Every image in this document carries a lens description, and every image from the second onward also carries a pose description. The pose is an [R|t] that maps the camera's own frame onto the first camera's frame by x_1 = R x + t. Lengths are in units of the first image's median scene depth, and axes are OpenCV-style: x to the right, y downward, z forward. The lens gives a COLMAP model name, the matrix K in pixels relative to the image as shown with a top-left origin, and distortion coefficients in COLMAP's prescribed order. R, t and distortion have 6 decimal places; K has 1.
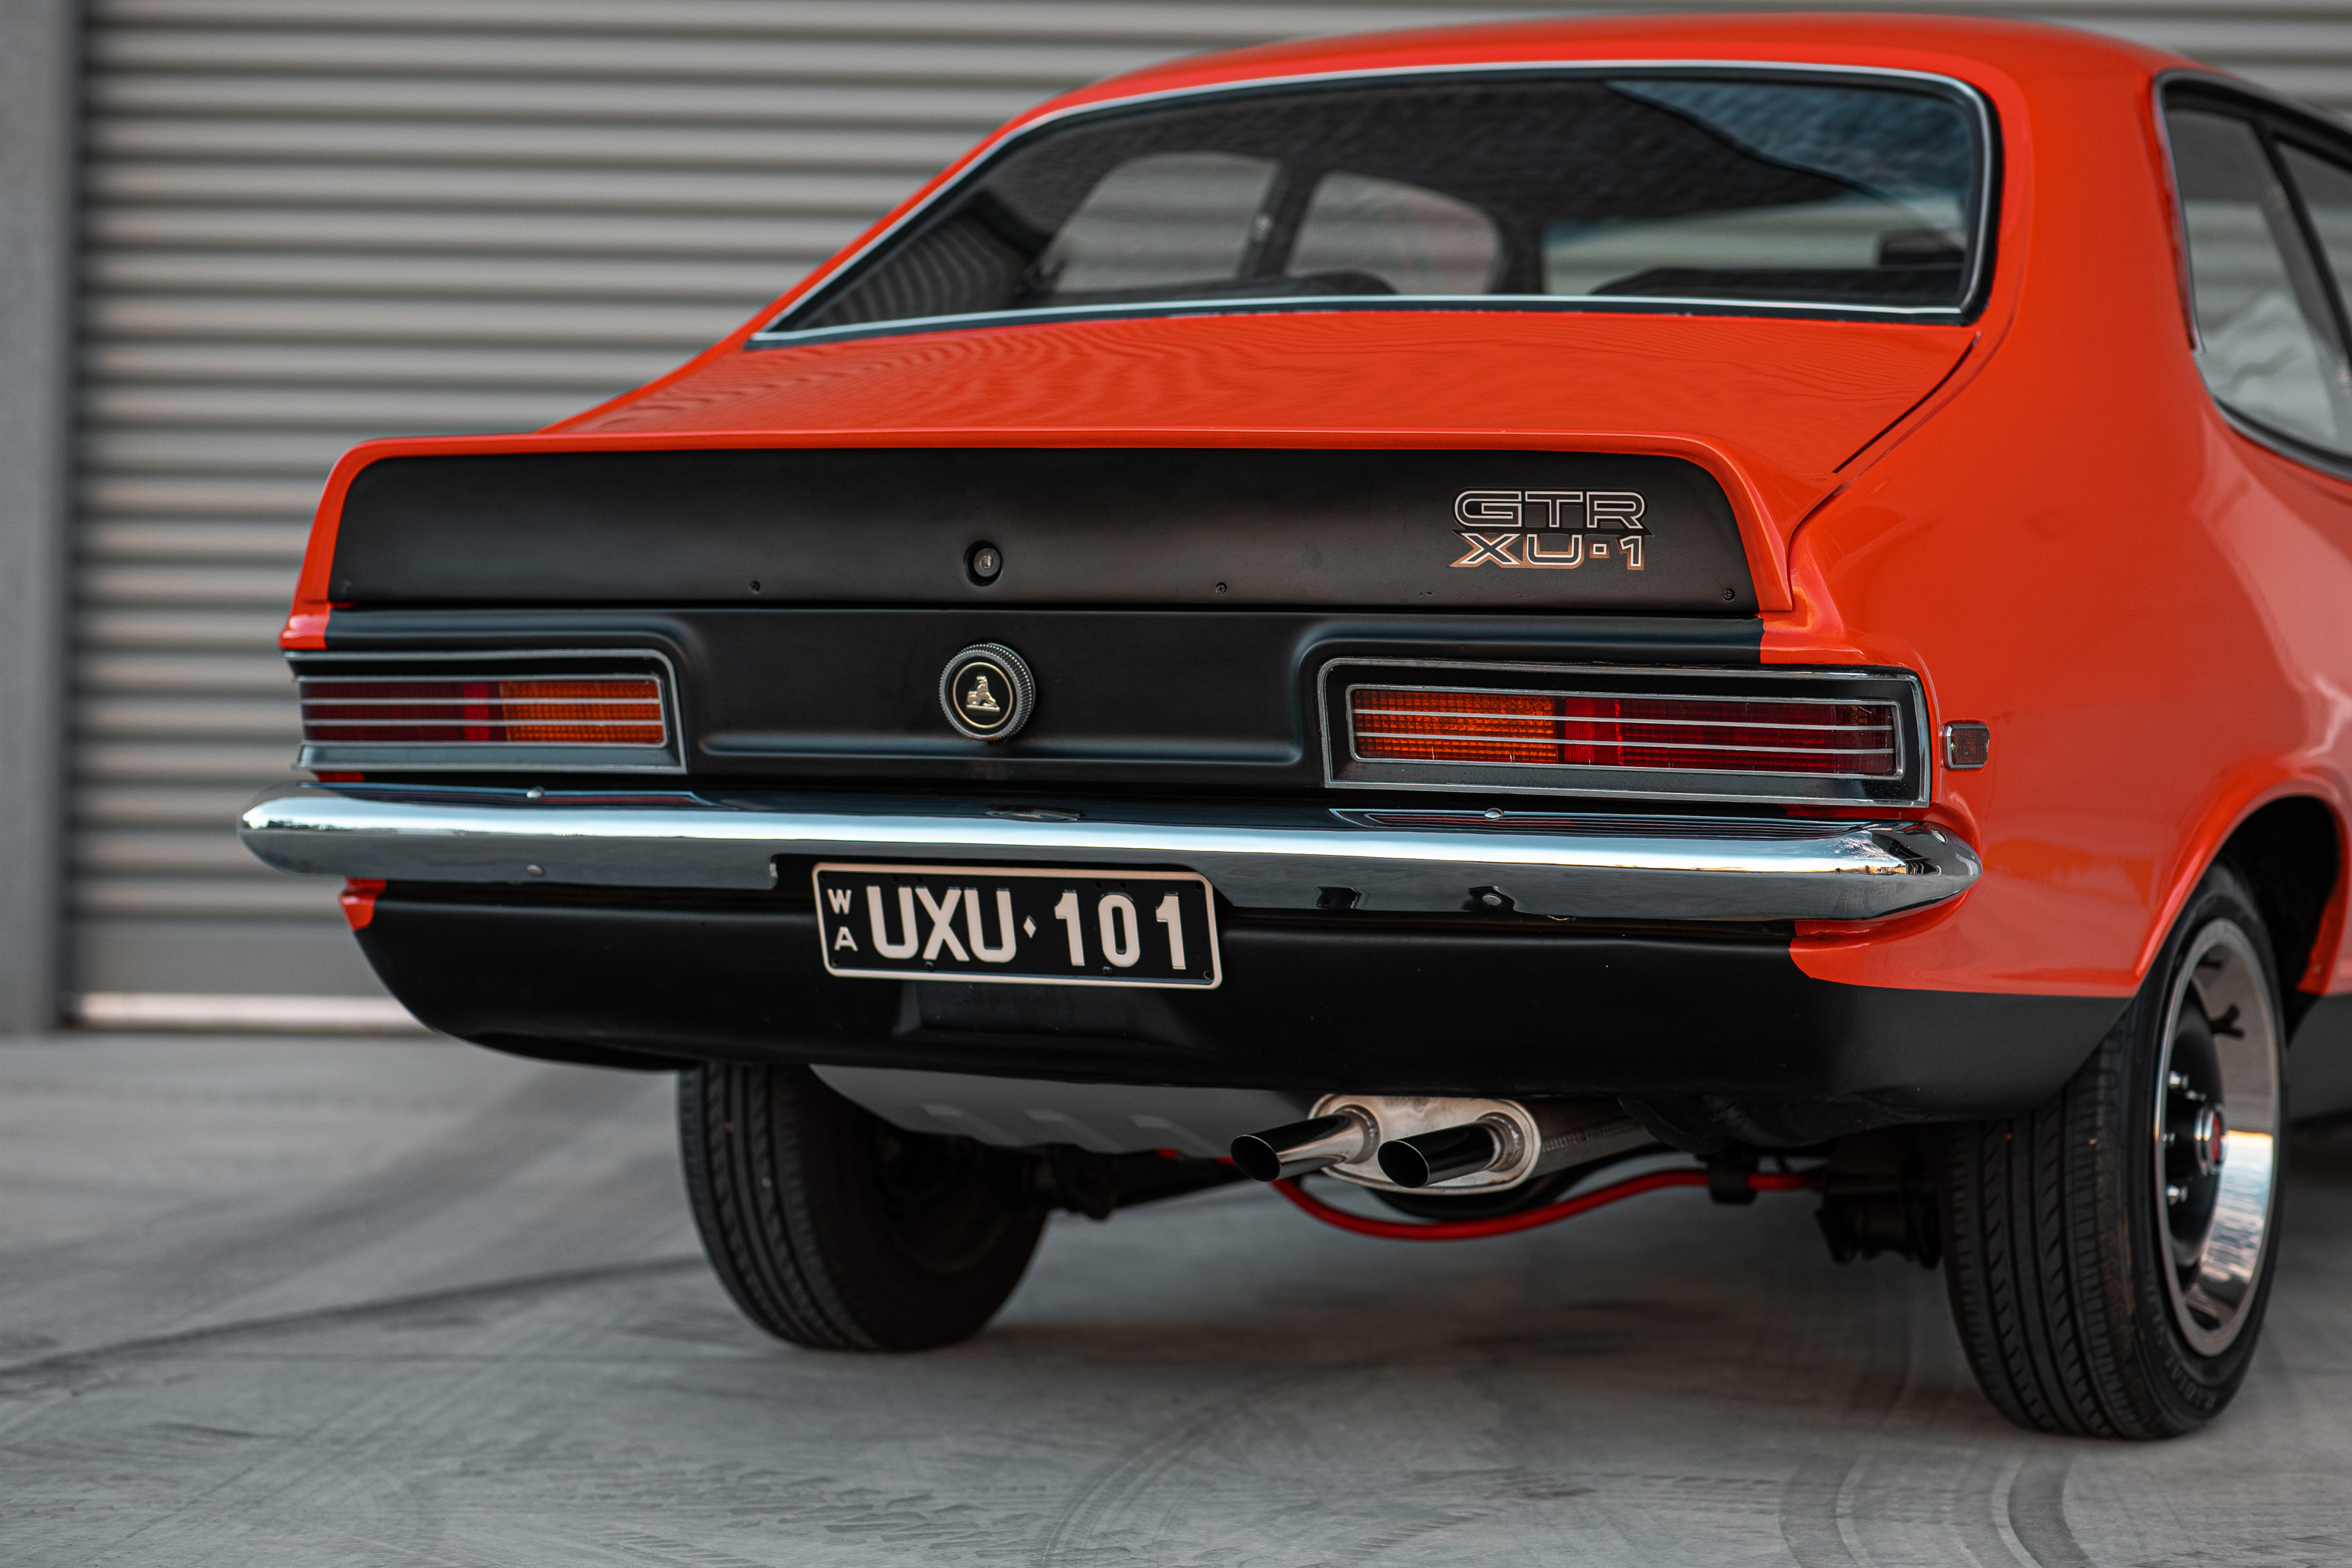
lens RADIAL K [[5753.9, 0, 1162.1], [0, 5753.9, 806.1], [0, 0, 1]] dist [0.023367, 0.000000]
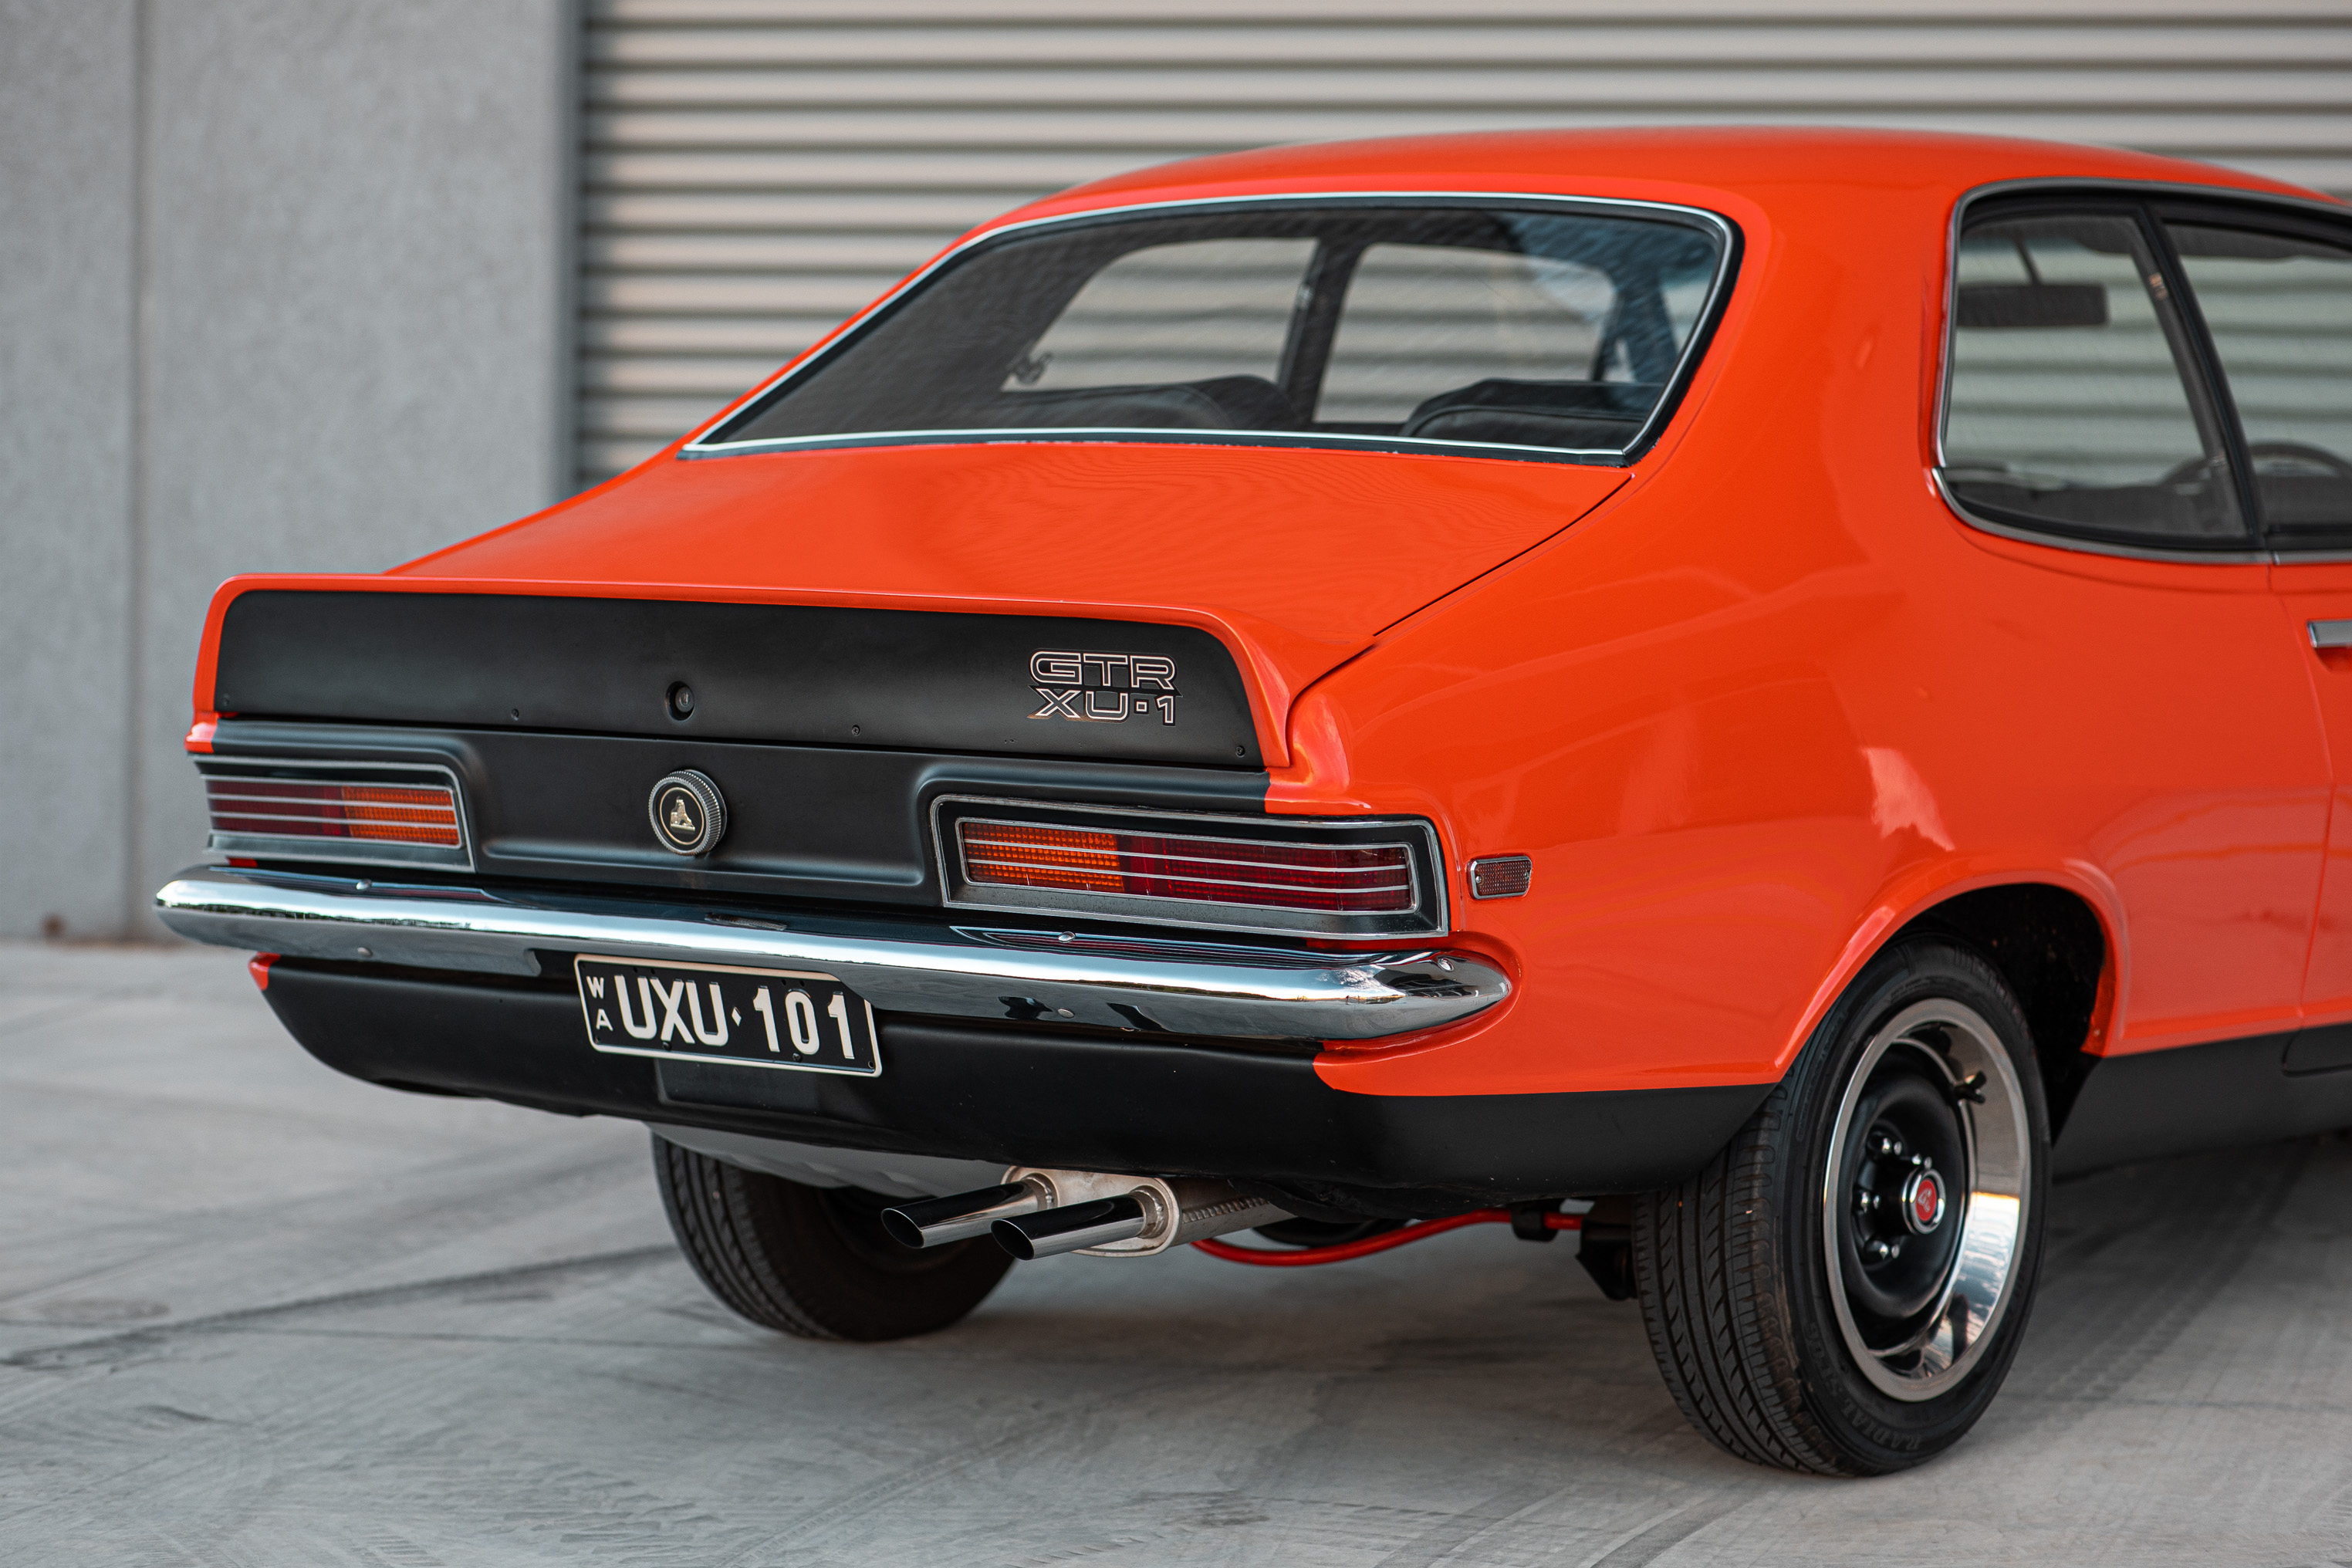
lens RADIAL K [[5753.9, 0, 1116.9], [0, 5753.9, 825.2], [0, 0, 1]] dist [0.023367, 0.000000]
pose [[0.977727, 0.008861, -0.209692, 0.284705], [0.000134, 0.999082, 0.042842, -0.064589], [0.209879, -0.041916, 0.976829, -0.093404]]
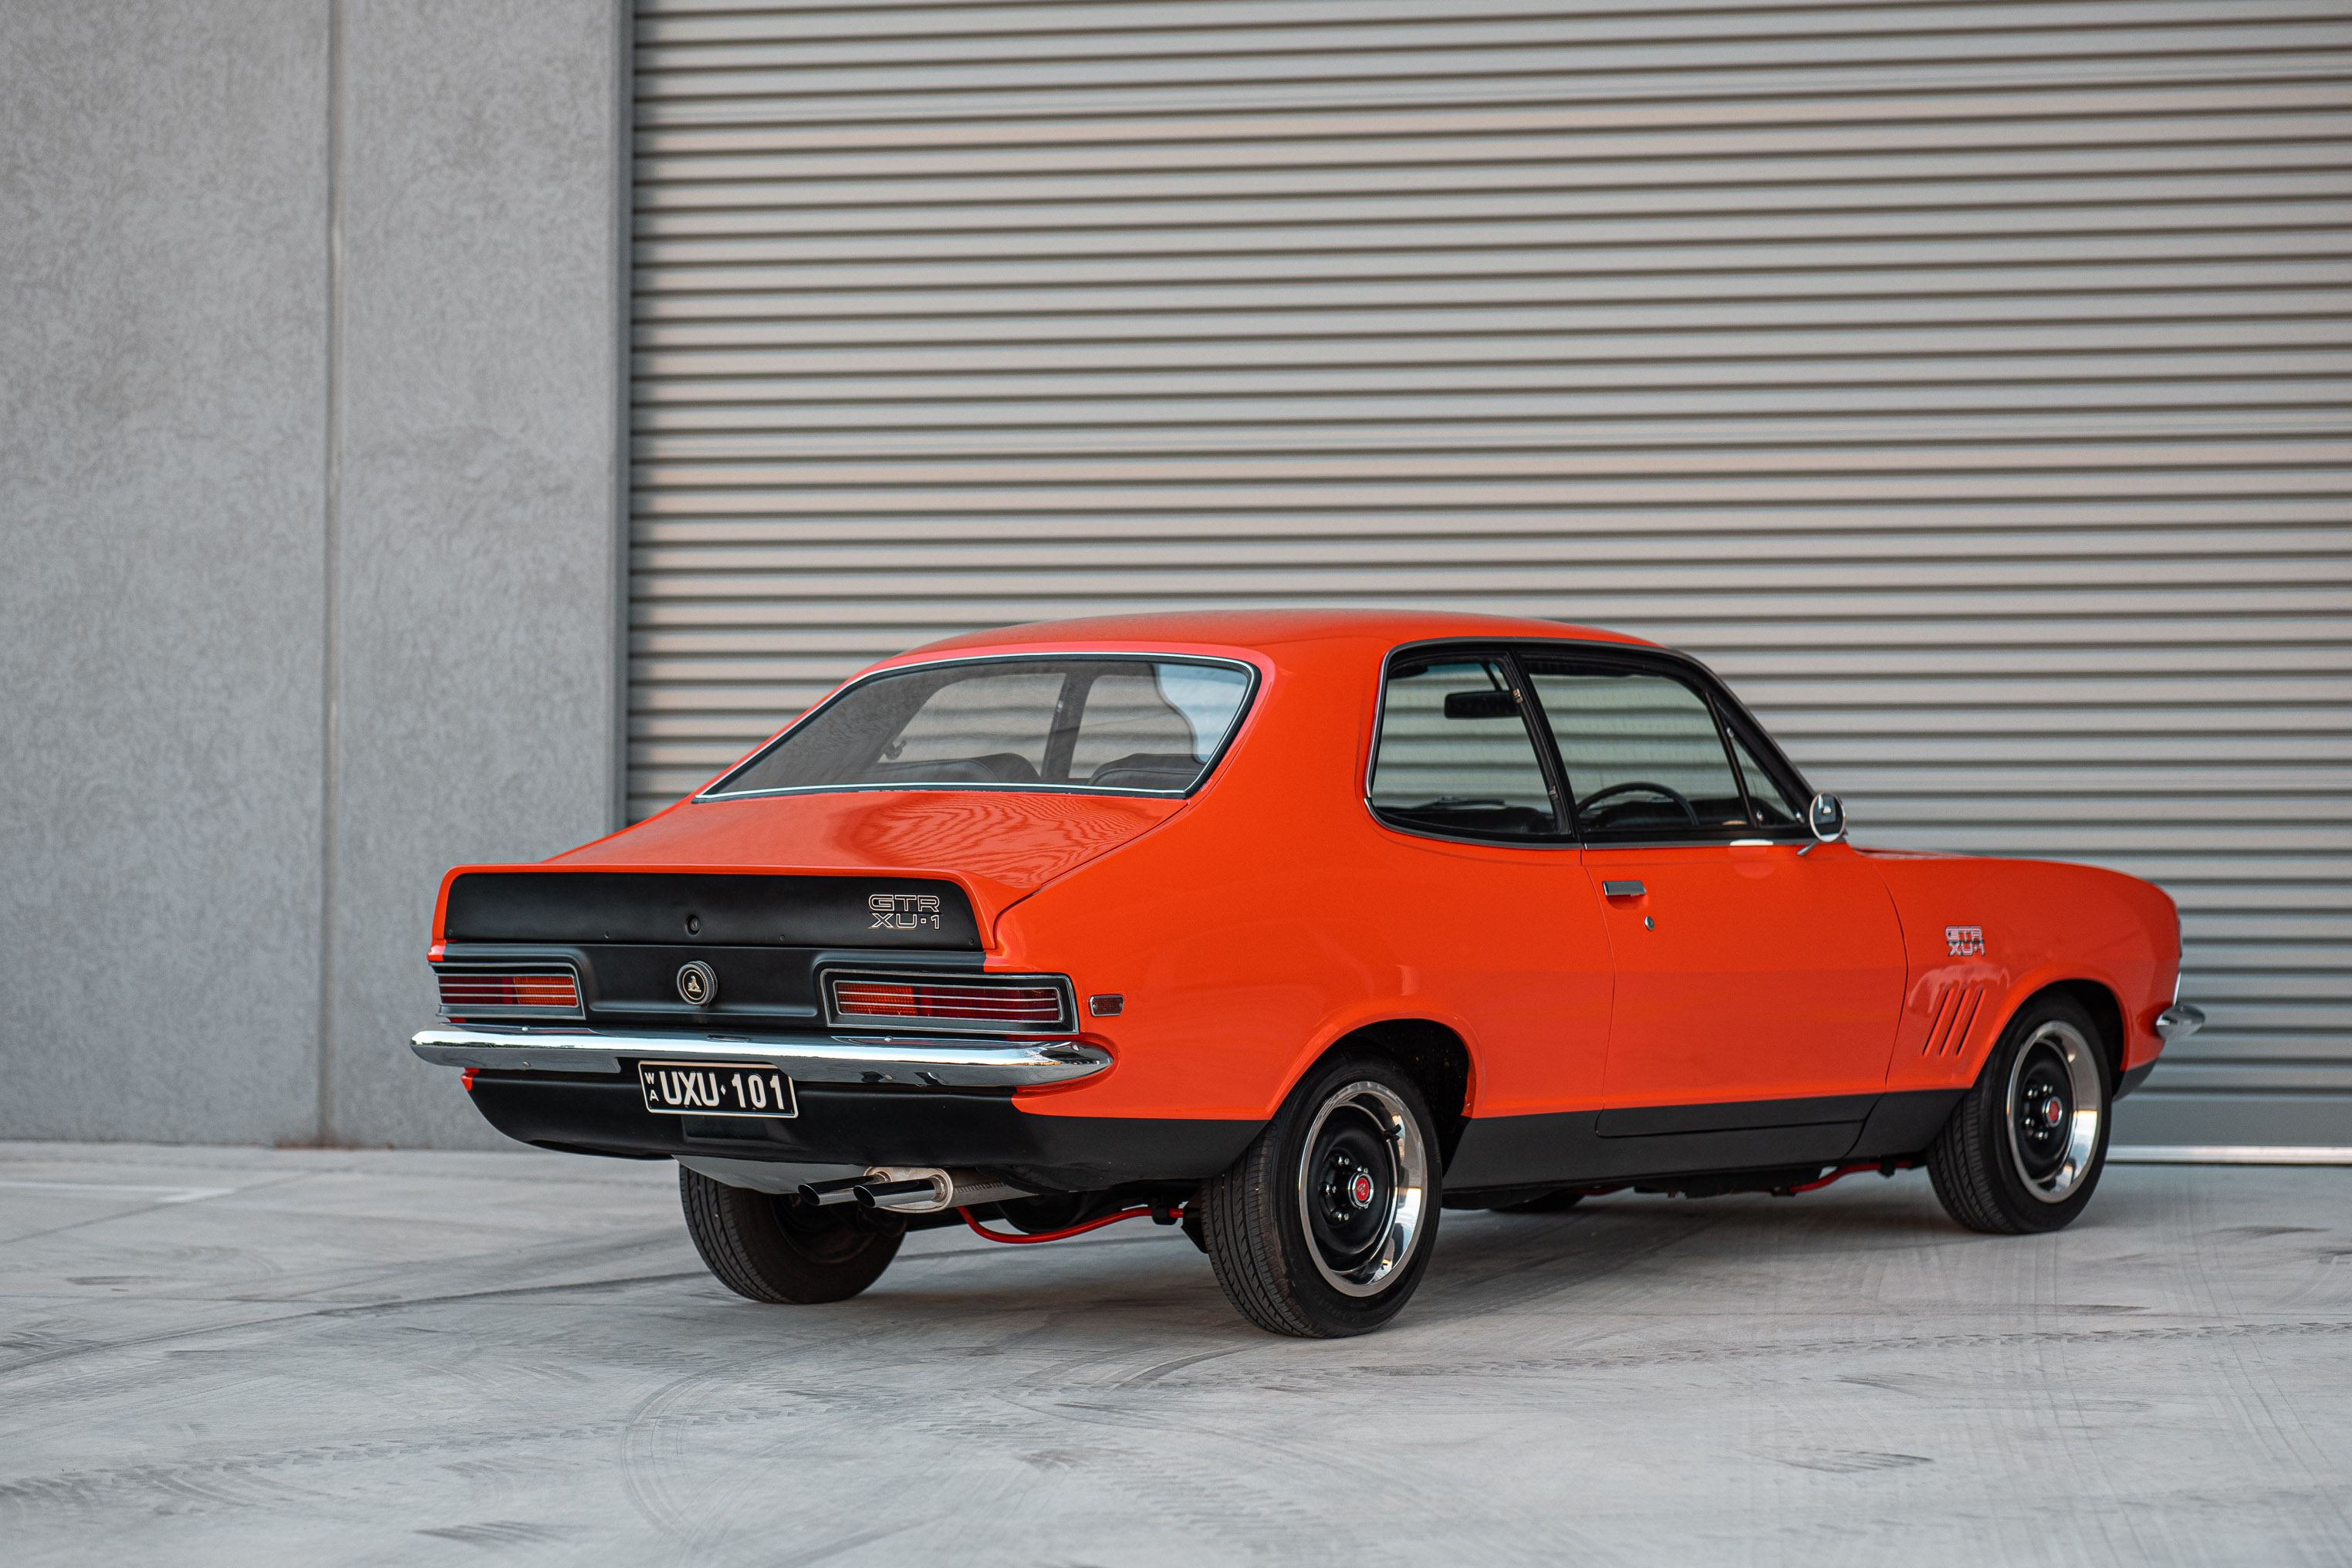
lens RADIAL K [[5753.9, 0, 1161.7], [0, 5753.9, 797.5], [0, 0, 1]] dist [0.023367, 0.000000]
pose [[0.978201, -0.016102, -0.207033, 0.584590], [0.011119, 0.999620, -0.025212, -0.032471], [0.207360, 0.022361, 0.978009, -1.086576]]
